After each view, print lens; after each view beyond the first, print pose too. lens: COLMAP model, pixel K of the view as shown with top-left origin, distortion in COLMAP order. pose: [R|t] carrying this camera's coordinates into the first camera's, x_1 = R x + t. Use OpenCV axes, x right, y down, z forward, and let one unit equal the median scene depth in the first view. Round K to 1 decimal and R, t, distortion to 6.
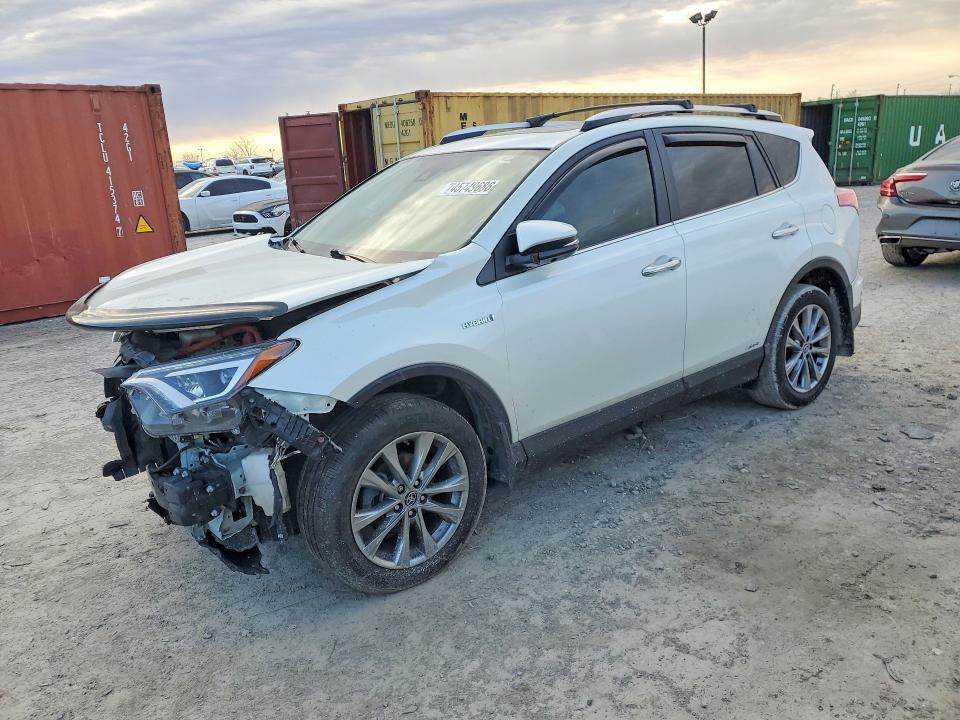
lens RADIAL K [[750.1, 0, 480.0], [0, 750.1, 360.0], [0, 0, 1]] dist [0.000133, -0.002344]
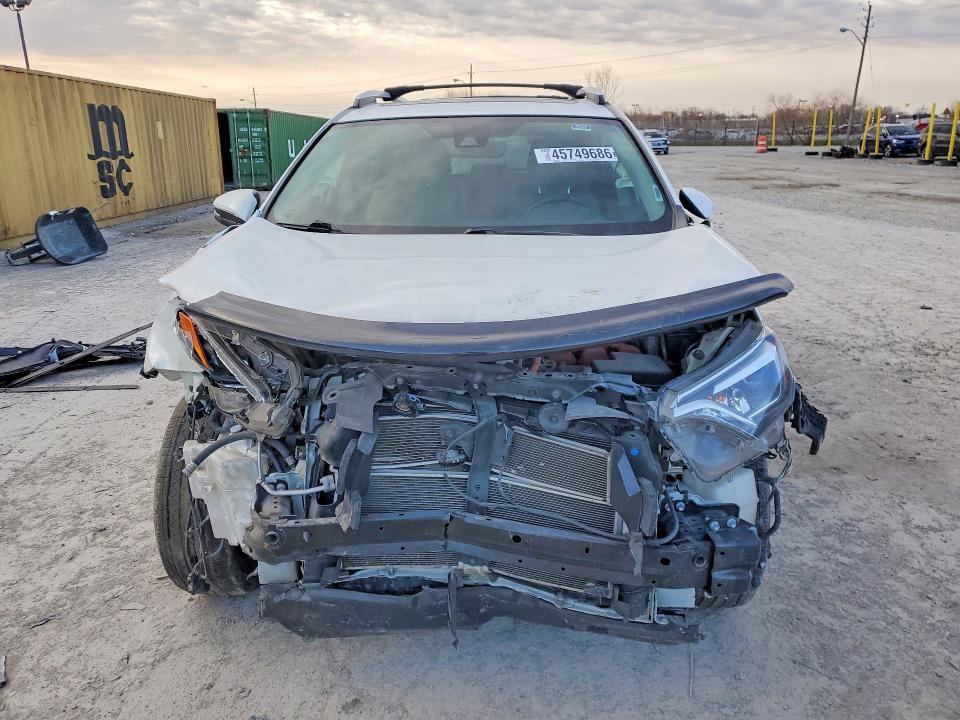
lens RADIAL K [[731.5, 0, 480.0], [0, 731.5, 360.0], [0, 0, 1]] dist [0.008273, 0.006387]
pose [[0.660883, -0.156105, 0.734074, -0.106031], [0.161399, 0.984804, 0.064117, -0.008632], [-0.732928, 0.076105, 0.676036, 0.070755]]
